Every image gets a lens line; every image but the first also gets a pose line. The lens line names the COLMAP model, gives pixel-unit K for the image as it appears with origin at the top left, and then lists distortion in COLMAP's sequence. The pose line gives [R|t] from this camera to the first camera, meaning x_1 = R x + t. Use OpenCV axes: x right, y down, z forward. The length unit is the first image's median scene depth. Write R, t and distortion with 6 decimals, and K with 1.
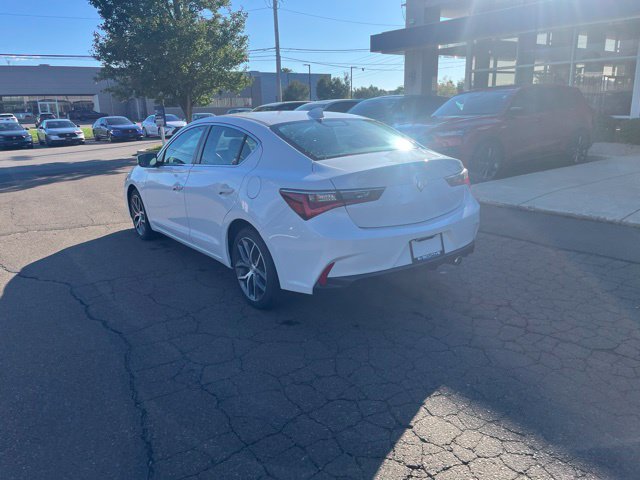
lens RADIAL K [[485.3, 0, 318.8], [0, 485.3, 236.3], [0, 0, 1]] dist [0.077176, -0.101461]
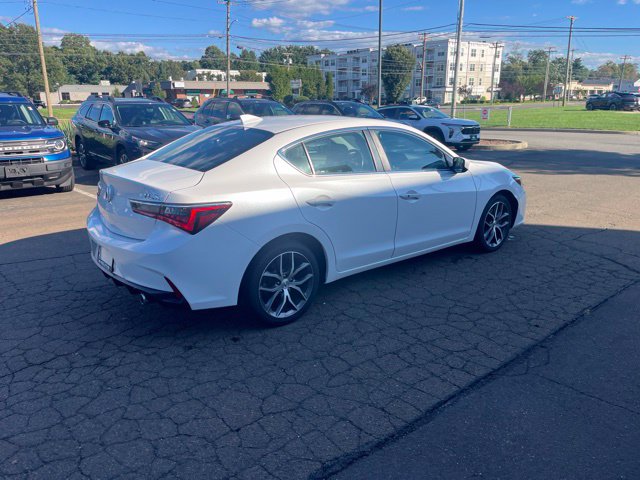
lens RADIAL K [[485.3, 0, 317.9], [0, 485.3, 234.7], [0, 0, 1]] dist [0.077176, -0.101461]
pose [[0.062197, 0.292080, -0.954369, 0.228795], [-0.248004, 0.930752, 0.268689, -0.076351], [0.966760, 0.219976, 0.130327, 0.240295]]
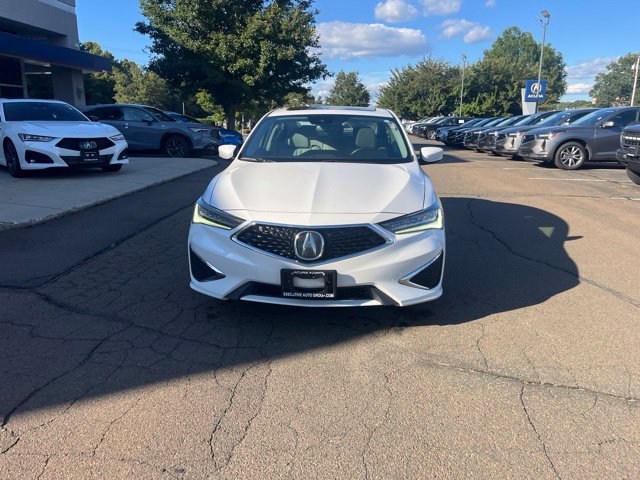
lens RADIAL K [[485.3, 0, 317.8], [0, 485.3, 230.1], [0, 0, 1]] dist [0.077176, -0.101461]
pose [[-0.758337, -0.121367, 0.640465, -0.215171], [0.180009, 0.905322, 0.384694, -0.113390], [-0.626516, 0.407017, -0.664692, 0.490245]]
